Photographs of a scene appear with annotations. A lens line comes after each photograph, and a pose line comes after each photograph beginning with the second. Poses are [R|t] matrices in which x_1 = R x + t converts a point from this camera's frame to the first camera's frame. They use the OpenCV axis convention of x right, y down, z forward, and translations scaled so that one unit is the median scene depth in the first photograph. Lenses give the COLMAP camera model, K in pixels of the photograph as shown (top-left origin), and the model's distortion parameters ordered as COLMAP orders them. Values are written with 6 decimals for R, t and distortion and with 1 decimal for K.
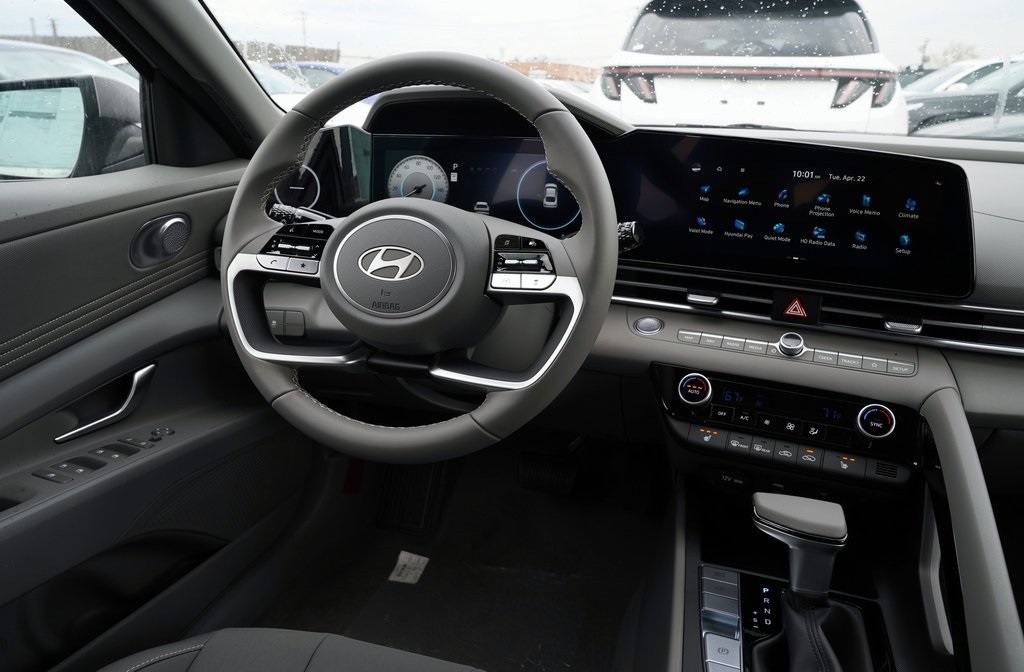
lens RADIAL K [[713.2, 0, 512.0], [0, 713.2, 336.0], [0, 0, 1]] dist [-0.117681, 0.068791]
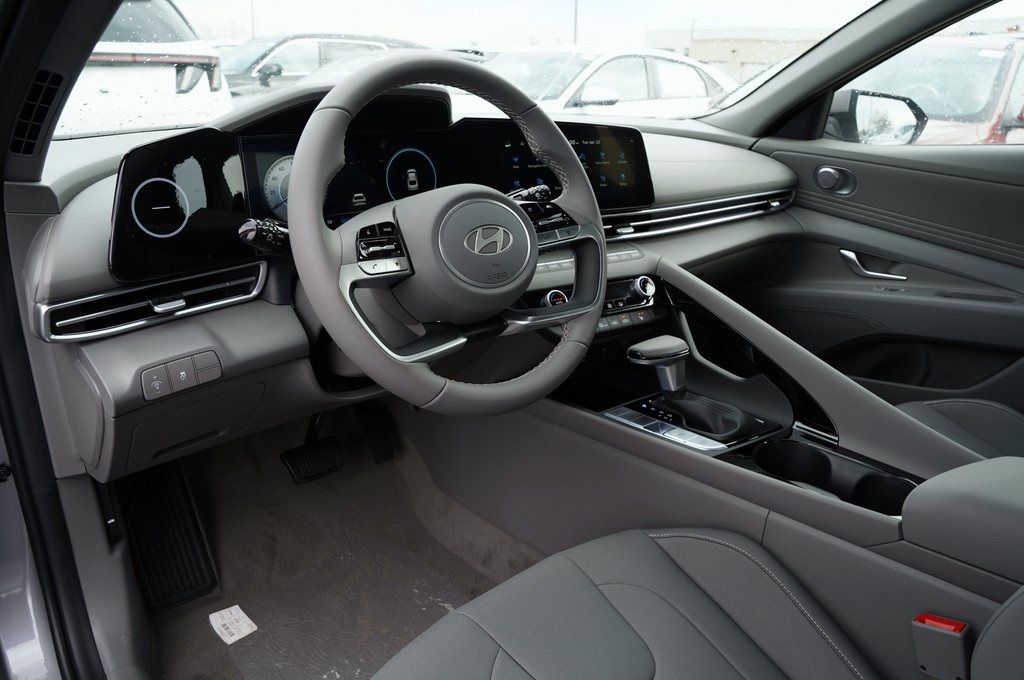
lens RADIAL K [[717.1, 0, 530.9], [0, 717.1, 342.5], [0, 0, 1]] dist [-0.124648, 0.085775]
pose [[0.510209, -0.288929, 0.810066, -0.987333], [0.264137, 0.949003, 0.172121, -0.110339], [-0.818486, 0.126151, 0.560506, 0.273402]]
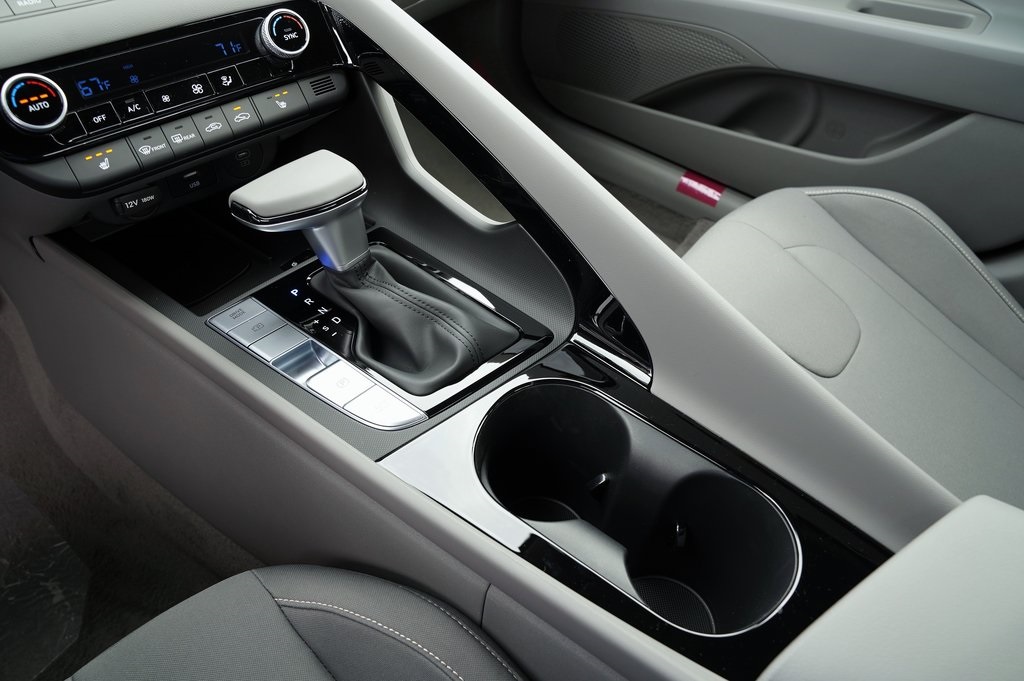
lens RADIAL K [[717.1, 0, 530.9], [0, 717.1, 343.0], [0, 0, 1]] dist [-0.124648, 0.085775]
pose [[0.353170, -0.667226, 0.655805, -0.113411], [0.229736, 0.741364, 0.630556, -0.044171], [-0.906914, -0.072031, 0.415114, 0.386995]]
